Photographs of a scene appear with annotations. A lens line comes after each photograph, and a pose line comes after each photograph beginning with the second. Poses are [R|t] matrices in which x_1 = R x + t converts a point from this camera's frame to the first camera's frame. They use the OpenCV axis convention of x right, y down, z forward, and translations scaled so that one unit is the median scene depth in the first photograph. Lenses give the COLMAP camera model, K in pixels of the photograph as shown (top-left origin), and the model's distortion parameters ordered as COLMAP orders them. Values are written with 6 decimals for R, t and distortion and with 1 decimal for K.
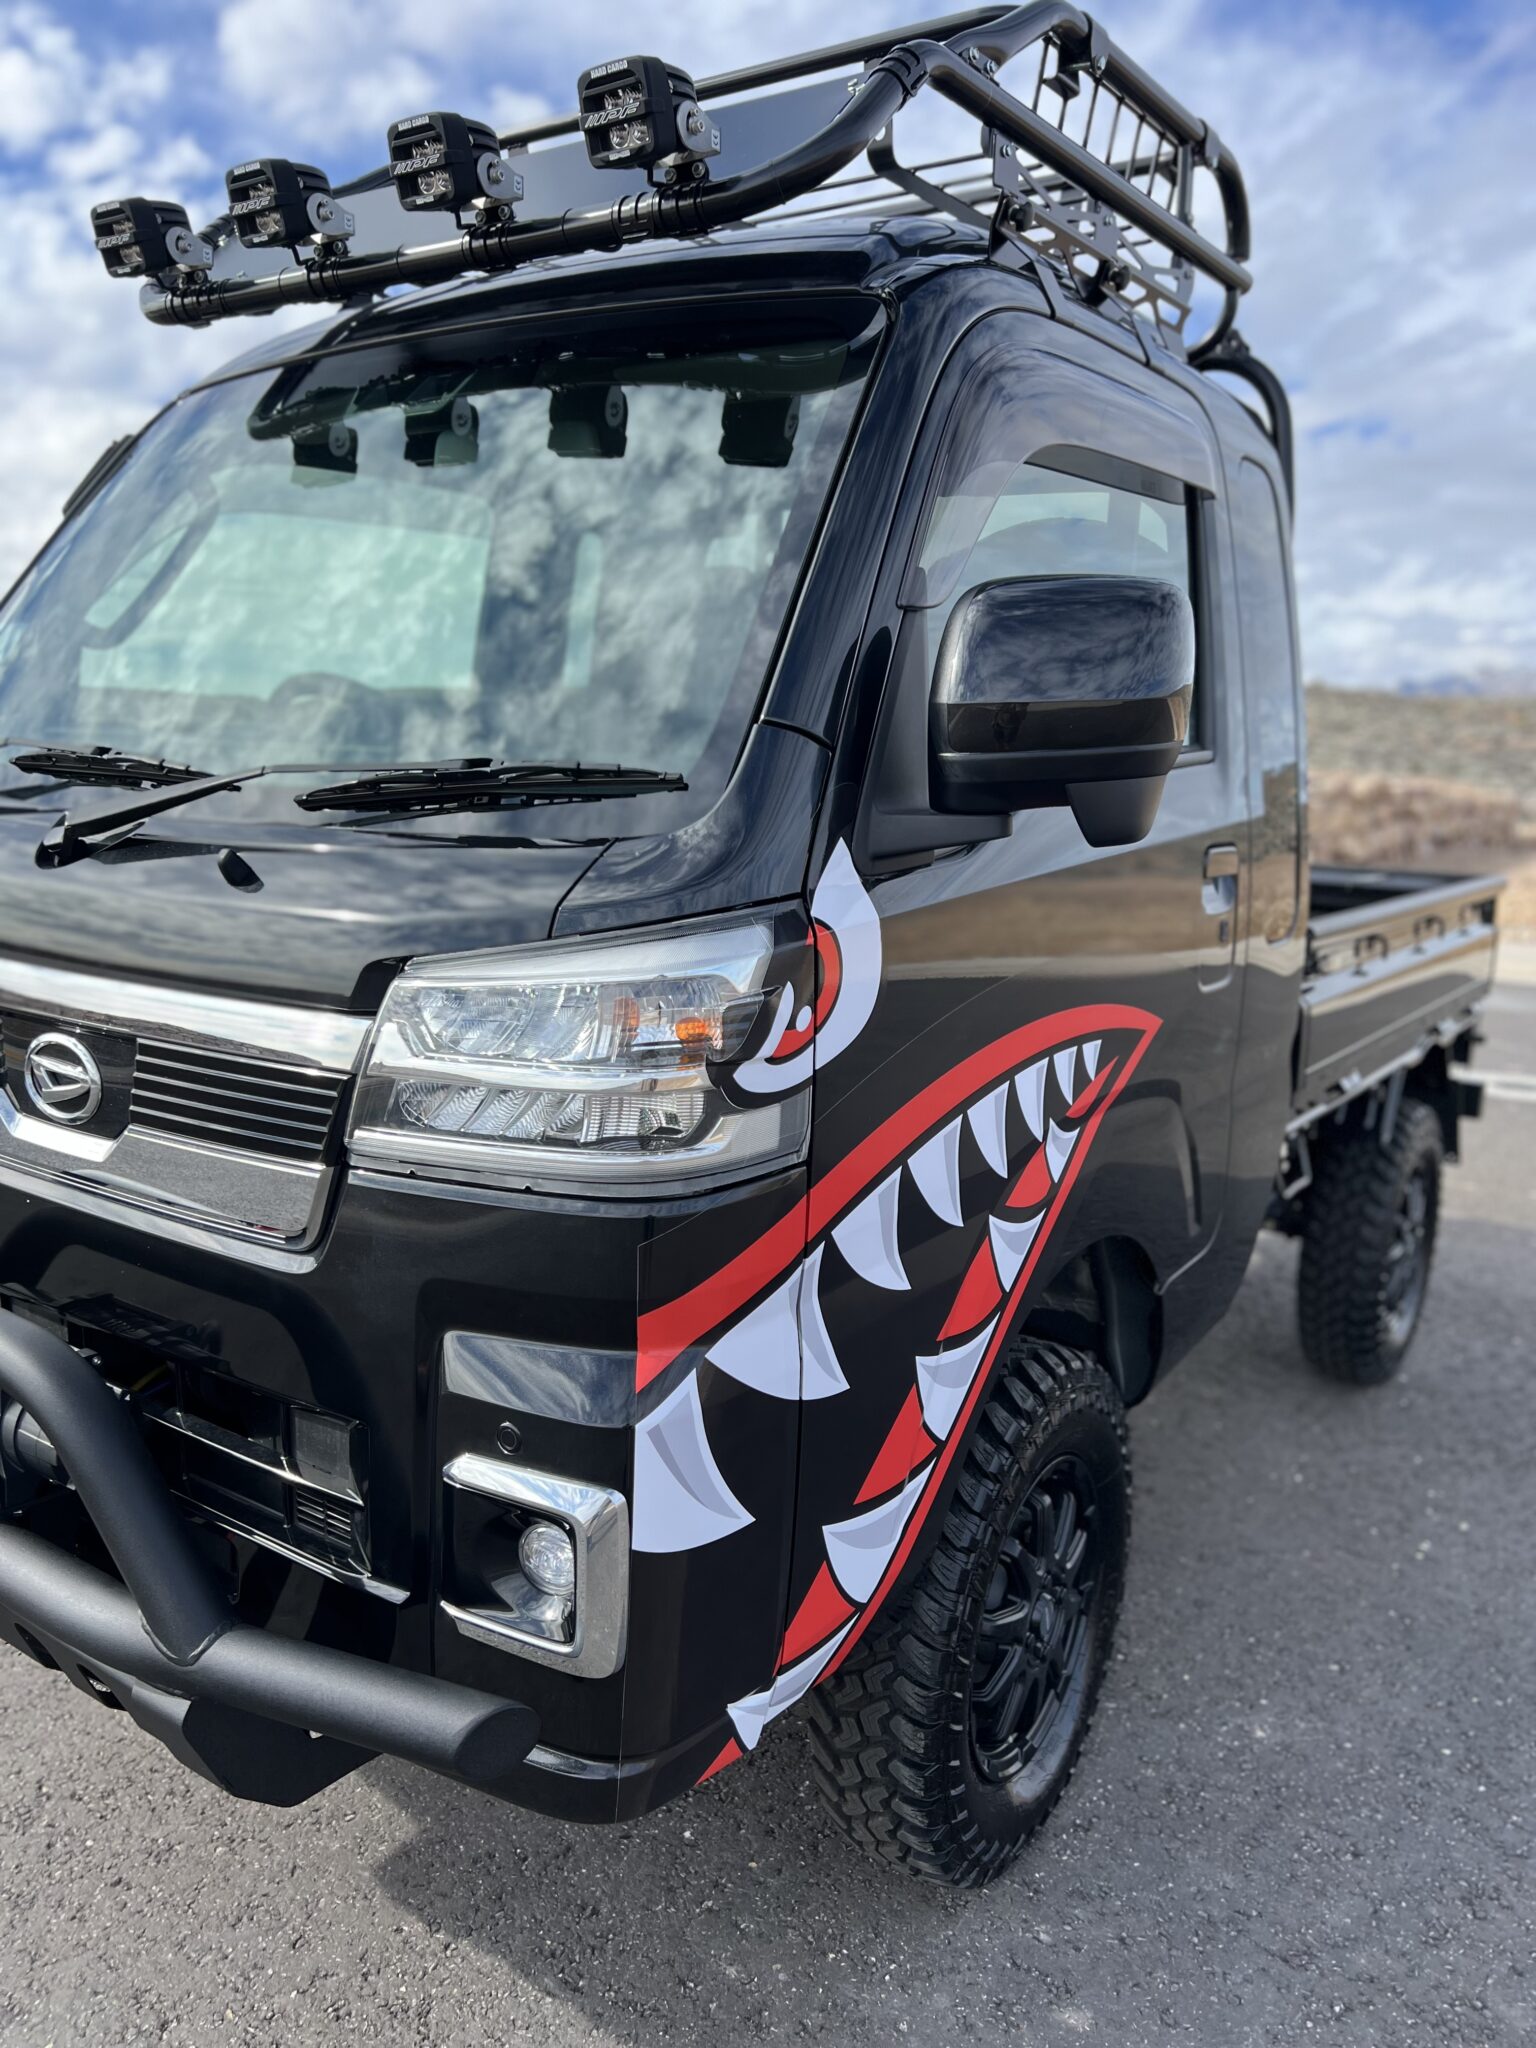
lens RADIAL K [[1597.1, 0, 768.0], [0, 1597.1, 1024.0], [0, 0, 1]] dist [0.009035, 0.001838]
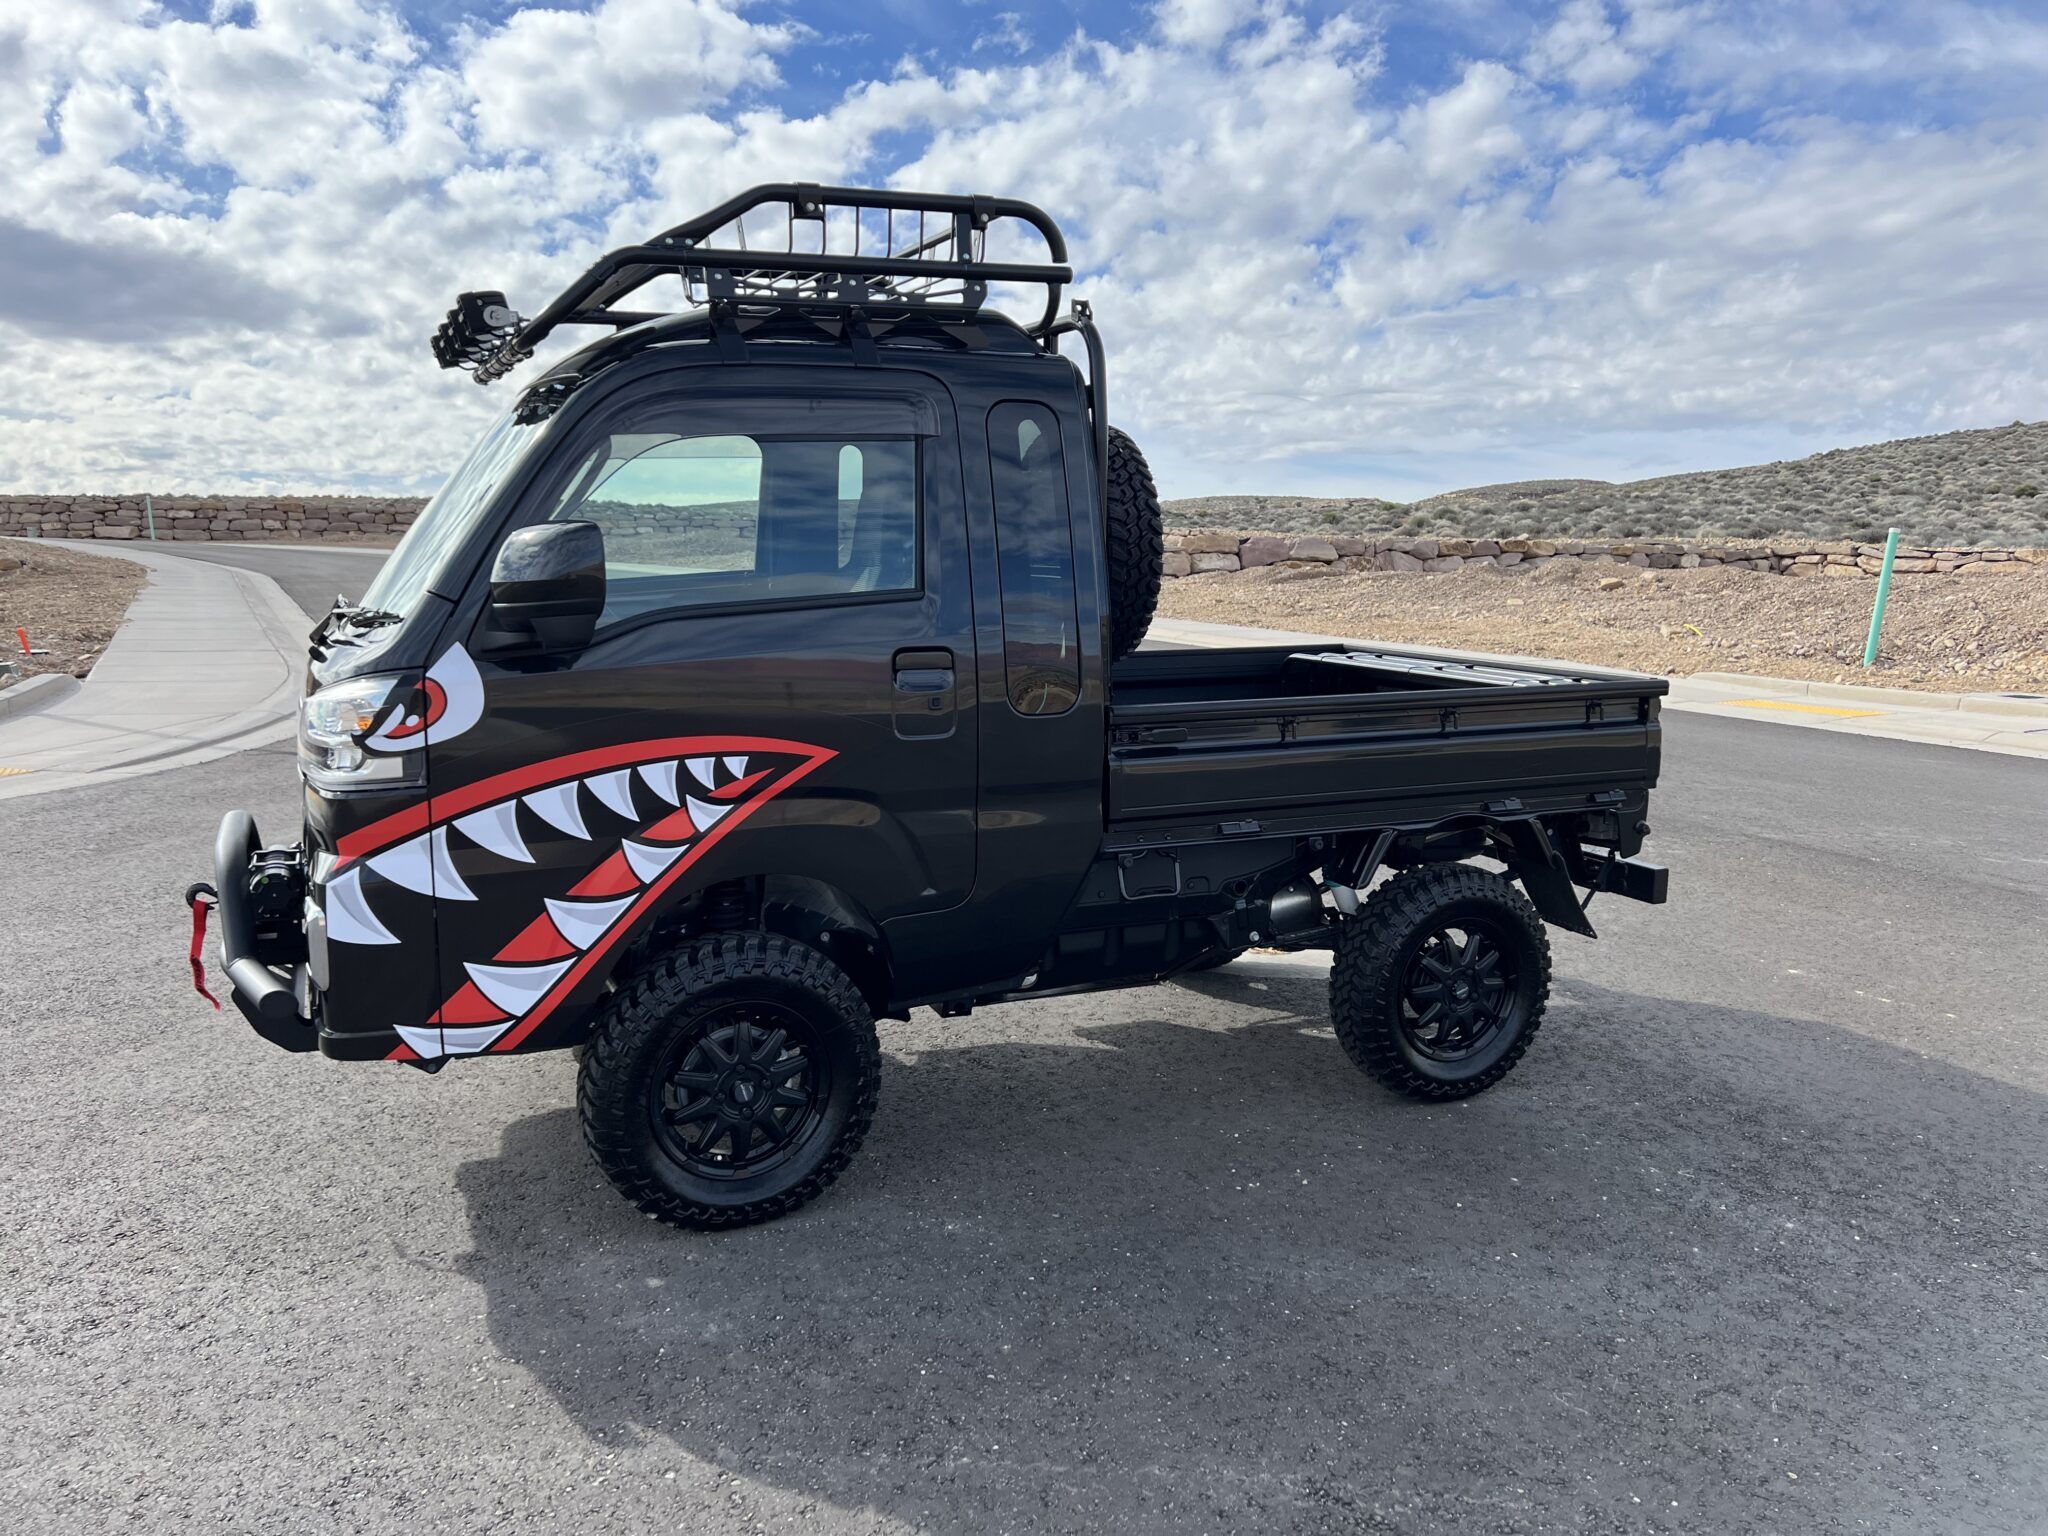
lens RADIAL K [[1597.1, 0, 1024.0], [0, 1597.1, 768.0], [0, 0, 1]] dist [0.009035, 0.001838]
pose [[0.841751, 0.041519, -0.538266, 1.730012], [-0.062962, 0.997784, -0.021498, 0.050032], [0.536181, 0.051986, 0.842501, -0.400089]]
